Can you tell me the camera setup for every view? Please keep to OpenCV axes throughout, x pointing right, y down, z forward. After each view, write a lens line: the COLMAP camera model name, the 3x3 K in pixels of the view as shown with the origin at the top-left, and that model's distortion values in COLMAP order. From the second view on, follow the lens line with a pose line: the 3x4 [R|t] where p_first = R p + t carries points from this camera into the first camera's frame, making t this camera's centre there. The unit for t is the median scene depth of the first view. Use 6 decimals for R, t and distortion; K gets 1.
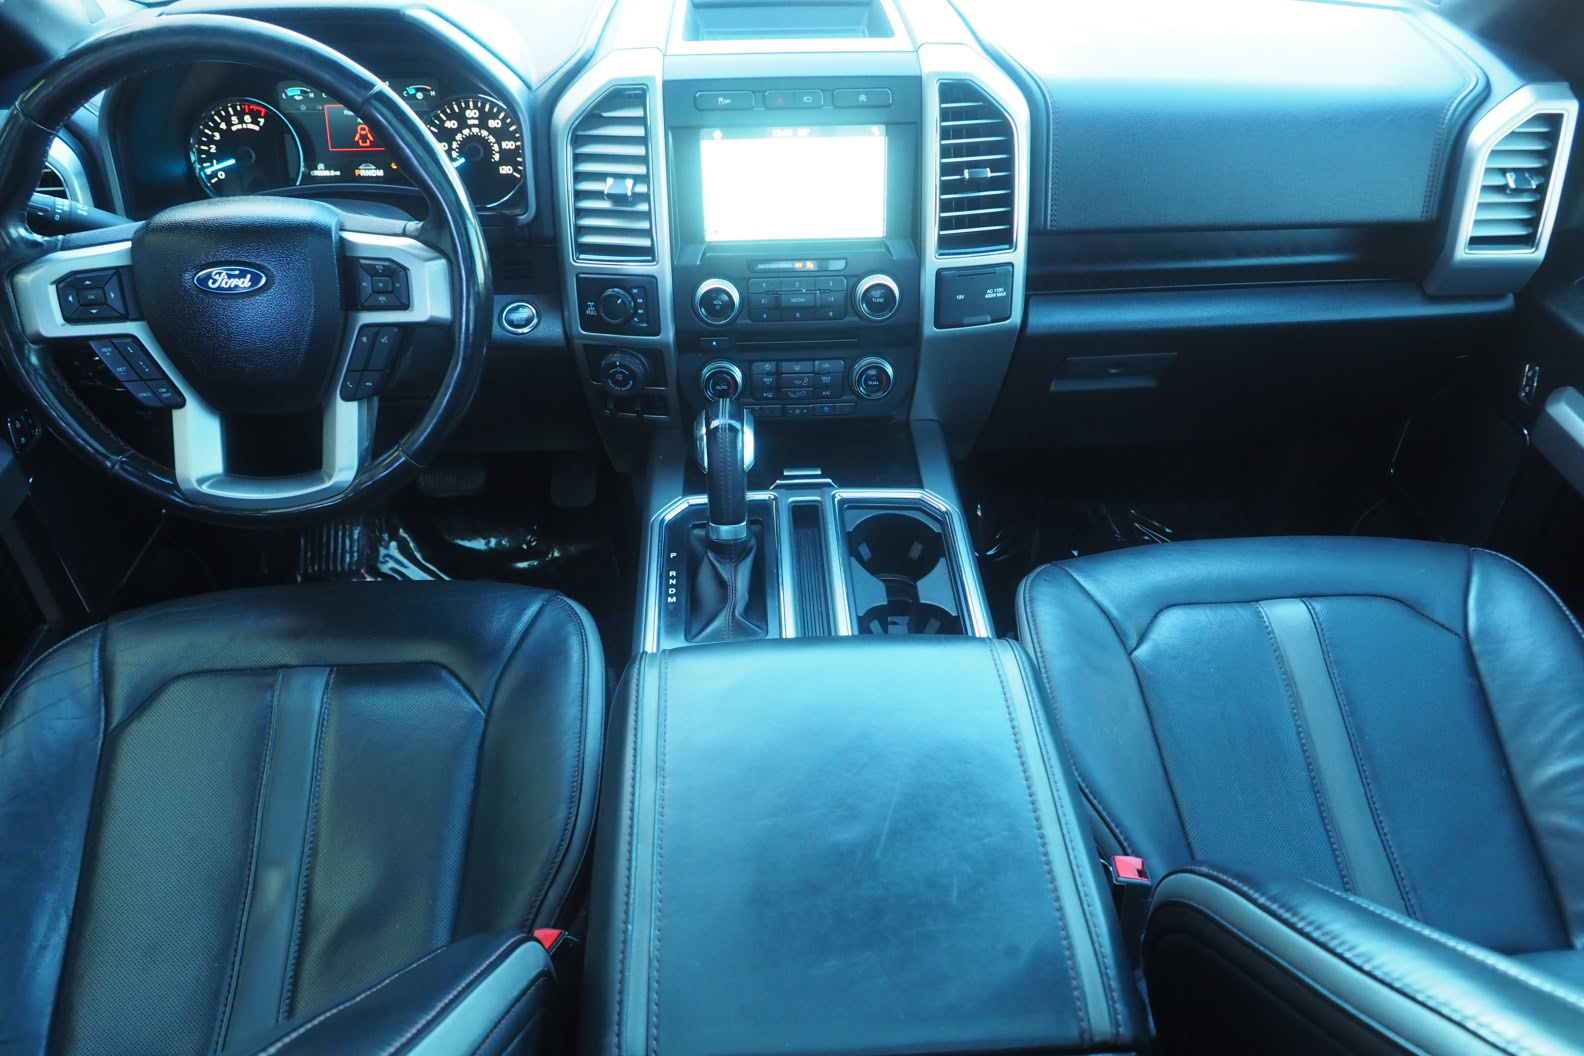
lens RADIAL K [[1136.0, 0, 792.7], [0, 1136.0, 521.5], [0, 0, 1]] dist [-0.027766, 0.019644]
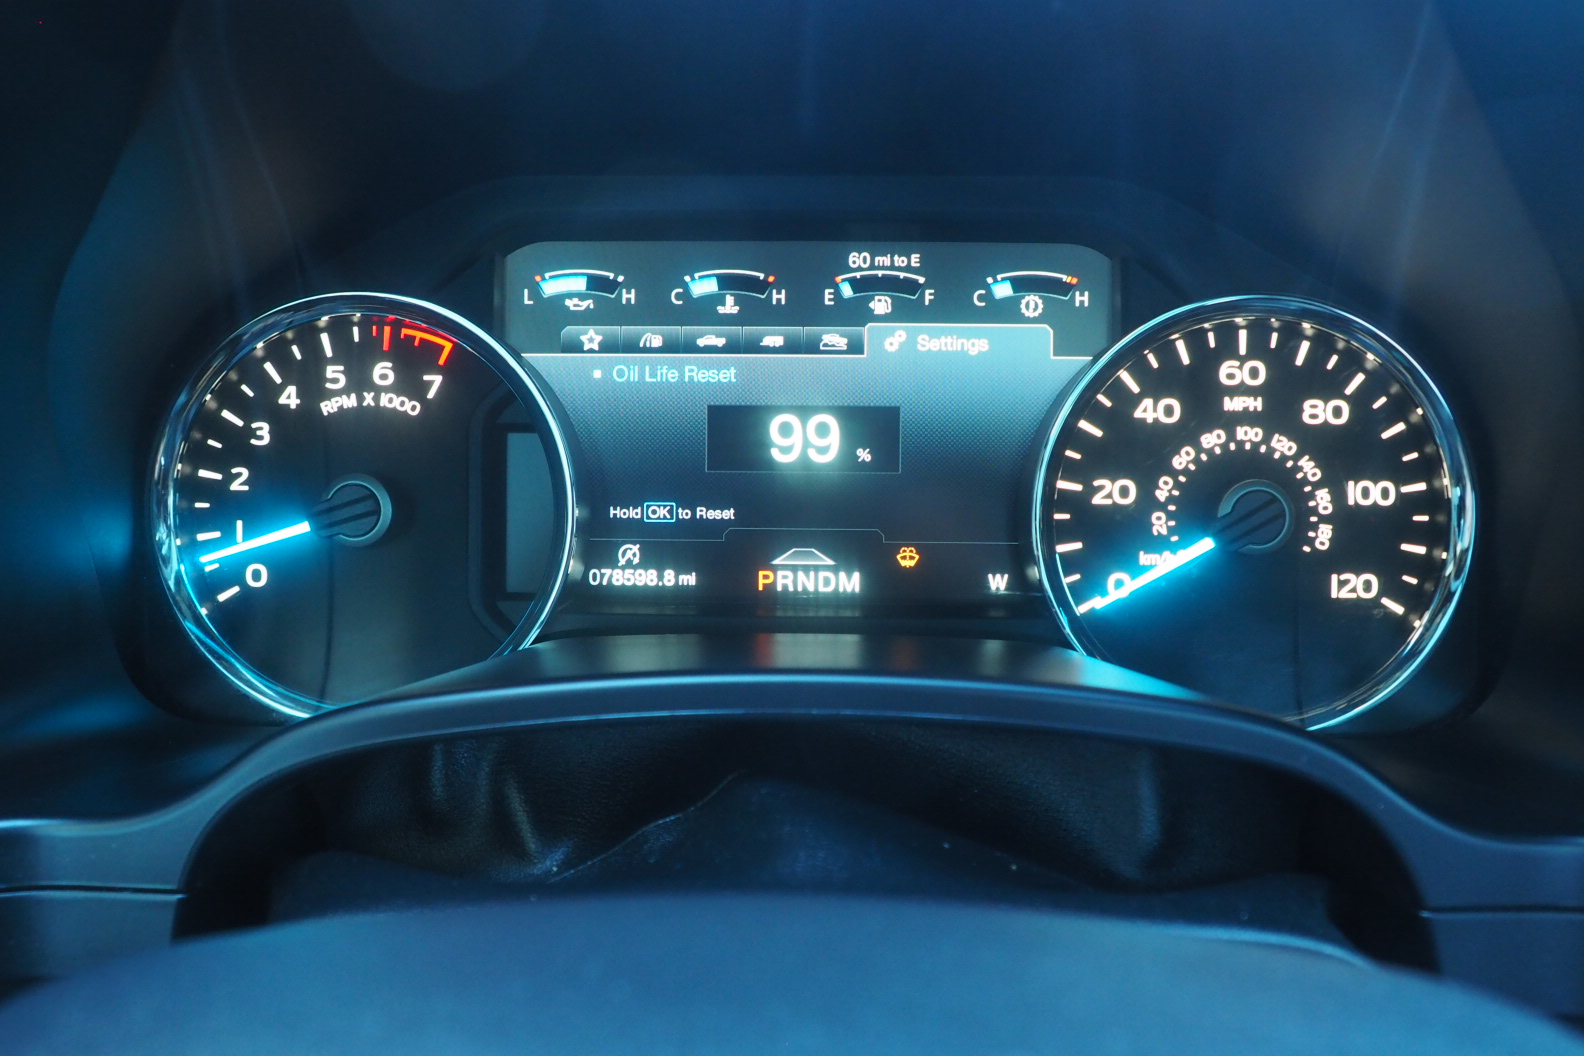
lens RADIAL K [[1136.0, 0, 783.8], [0, 1136.0, 518.5], [0, 0, 1]] dist [-0.027766, 0.019644]
pose [[0.997436, 0.023565, -0.067569, -0.381066], [-0.040704, 0.963424, -0.264874, -0.264956], [0.058856, 0.266945, 0.961913, 0.779596]]
